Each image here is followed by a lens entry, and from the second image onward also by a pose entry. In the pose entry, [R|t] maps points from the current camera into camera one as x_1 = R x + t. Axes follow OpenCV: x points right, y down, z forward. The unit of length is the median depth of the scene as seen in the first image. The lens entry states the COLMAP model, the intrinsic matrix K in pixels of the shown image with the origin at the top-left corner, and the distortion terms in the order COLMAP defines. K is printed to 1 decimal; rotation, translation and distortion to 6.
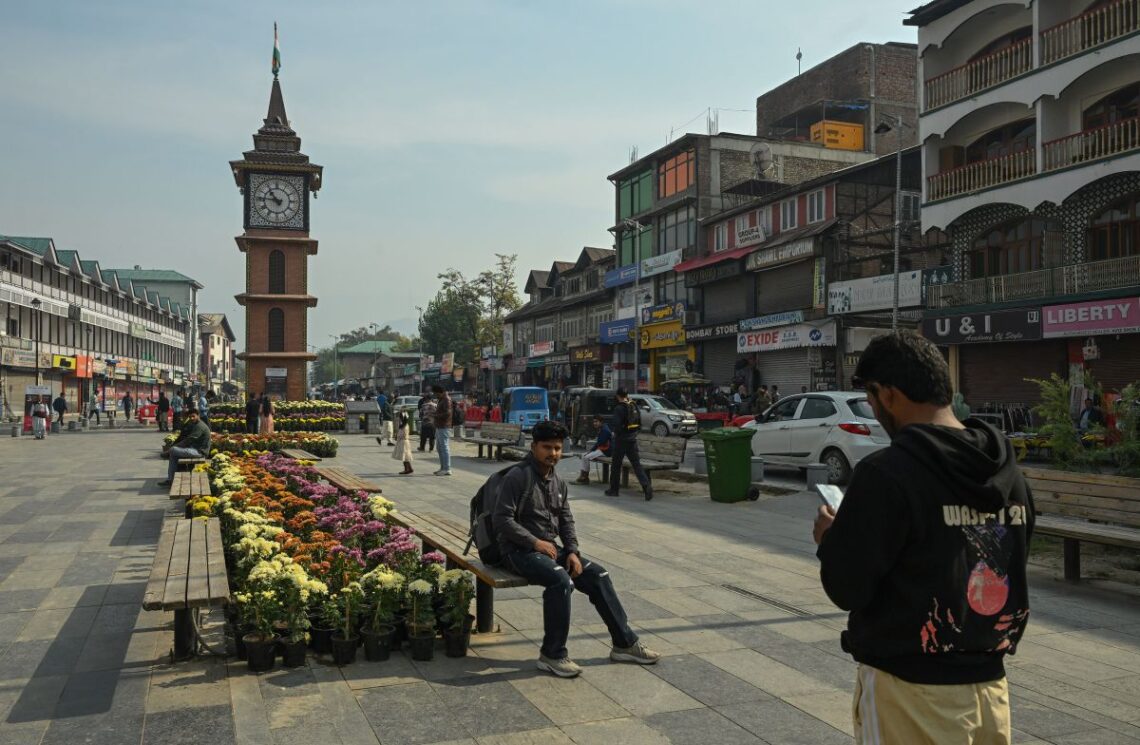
lens RADIAL K [[824.8, 0, 509.4], [0, 824.8, 382.7], [0, 0, 1]] dist [0.011069, 0.009238]
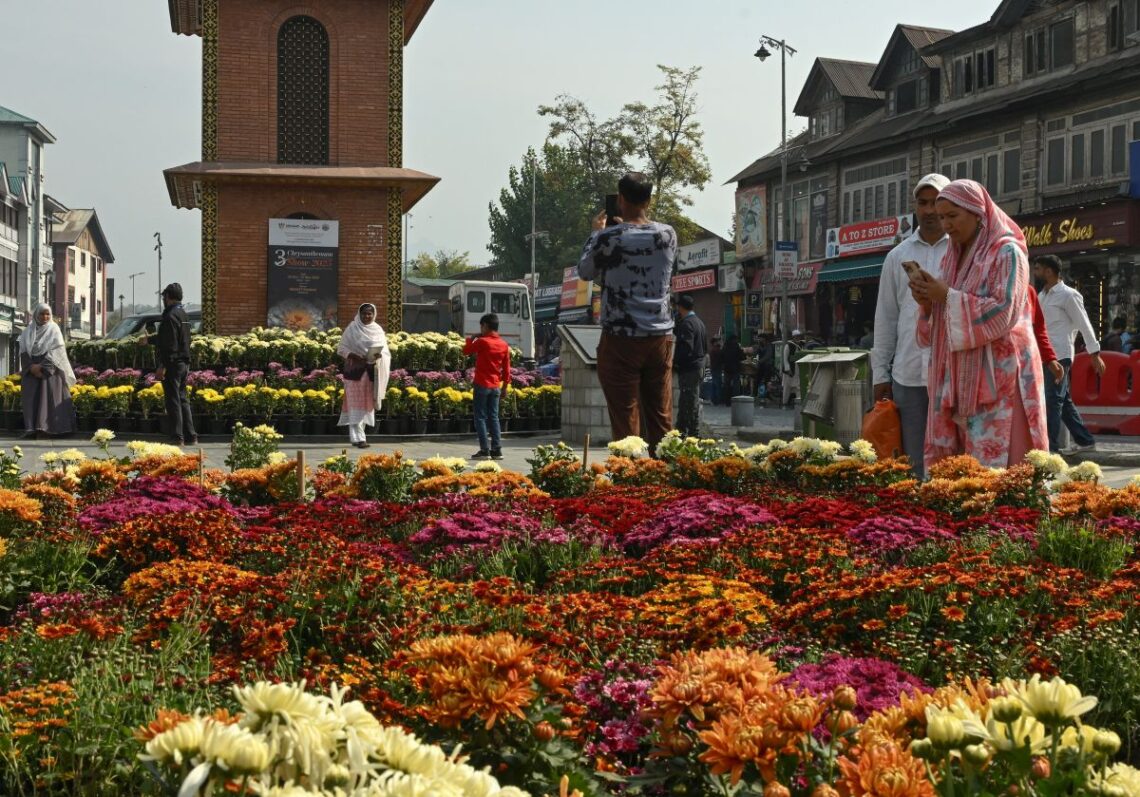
lens RADIAL K [[1400.7, 0, 532.7], [0, 1400.7, 377.9], [0, 0, 1]] dist [0.028290, 0.000000]
pose [[0.999626, 0.006251, -0.026621, -0.112324], [-0.005723, 0.999787, 0.019851, 0.017443], [0.026739, -0.019691, 0.999448, 0.299766]]
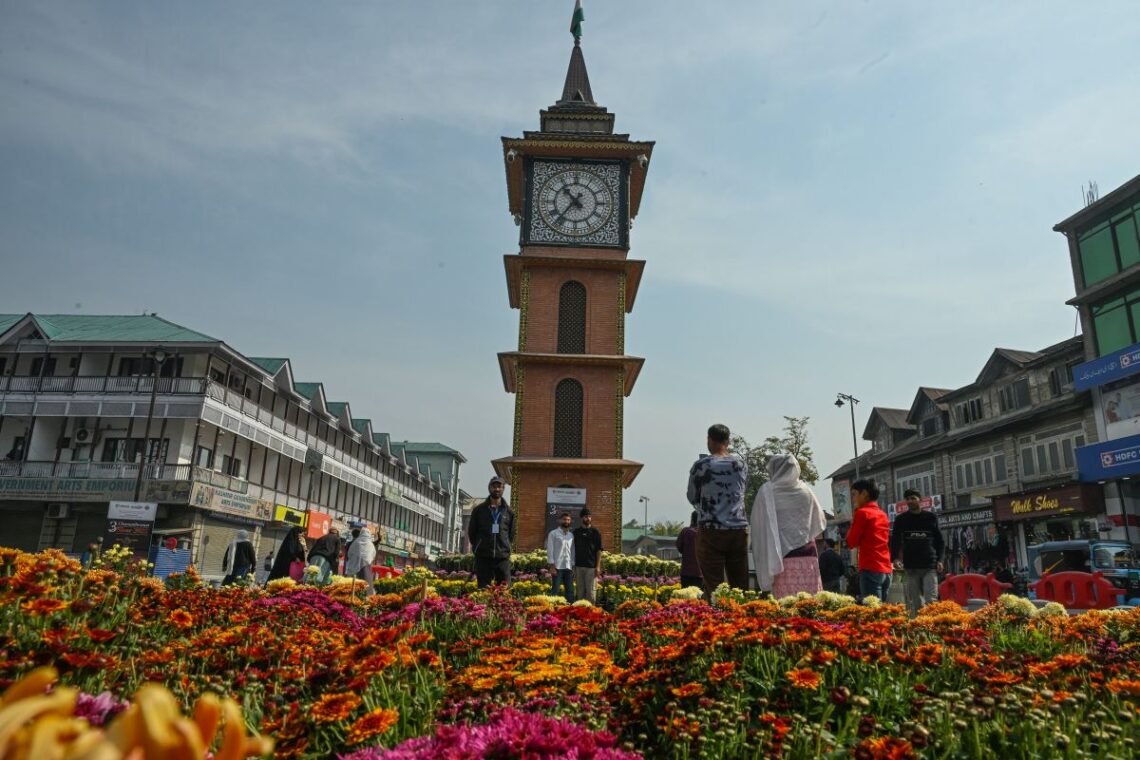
lens RADIAL K [[753.4, 0, 570.1], [0, 753.4, 382.0], [0, 0, 1]] dist [-0.008288, 0.001686]
pose [[0.975241, -0.029867, -0.219119, -0.104180], [-0.026289, 0.968154, -0.248970, 0.022048], [0.219577, 0.248566, 0.943398, 0.319237]]
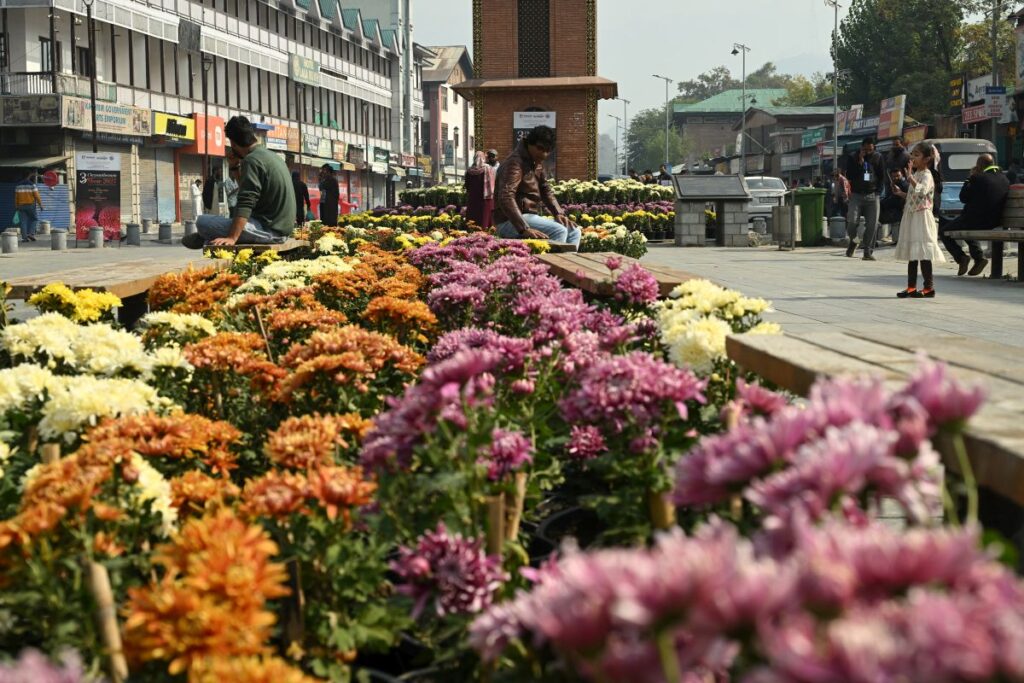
lens RADIAL K [[1562.8, 0, 522.0], [0, 1562.8, 348.6], [0, 0, 1]] dist [0.006095, 0.000000]
pose [[0.954630, 0.017142, -0.297301, -0.009590], [0.015493, 0.994131, 0.107066, 0.013357], [0.297392, -0.106814, 0.948762, 0.071107]]
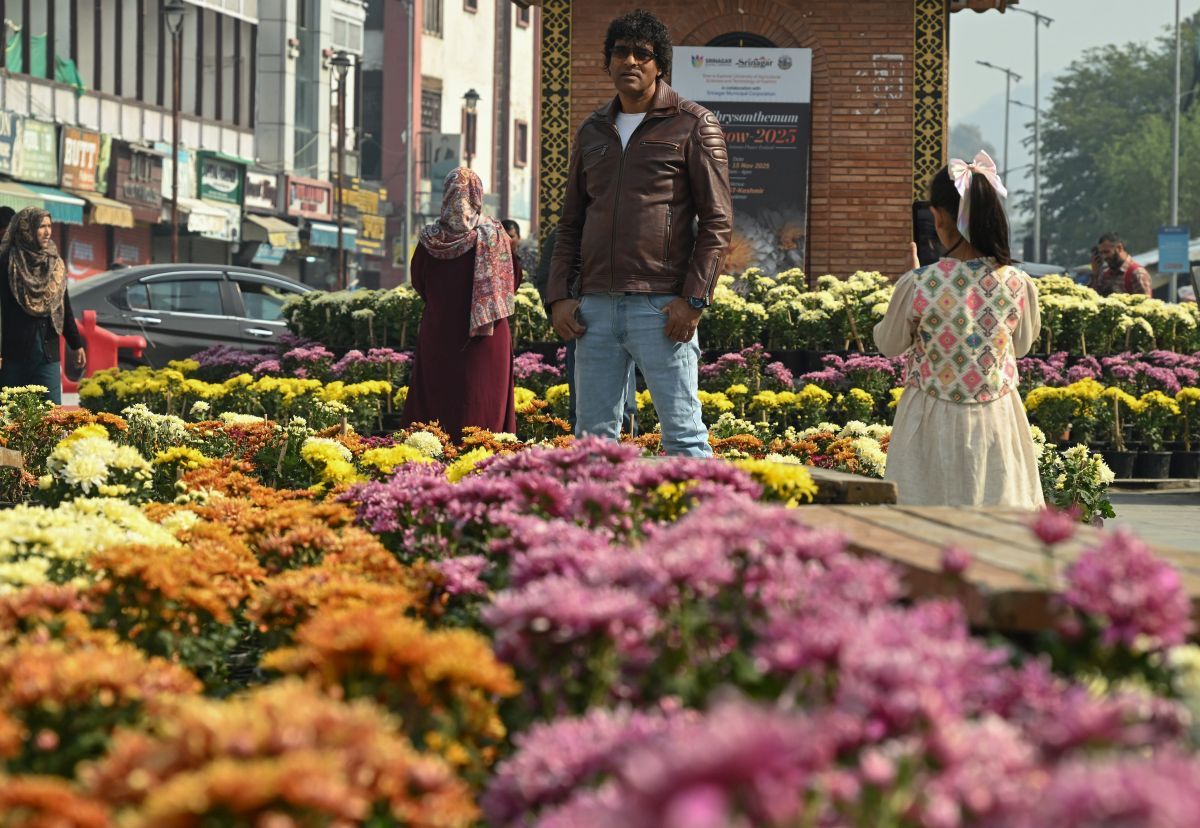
lens RADIAL K [[5271.6, 0, 594.1], [0, 5271.6, 412.9], [0, 0, 1]] dist [0.004558, 0.000000]
pose [[0.949522, 0.015485, -0.313317, -0.008811], [-0.007454, 0.999613, 0.026814, 0.013390], [0.313611, -0.023125, 0.949270, 0.064668]]
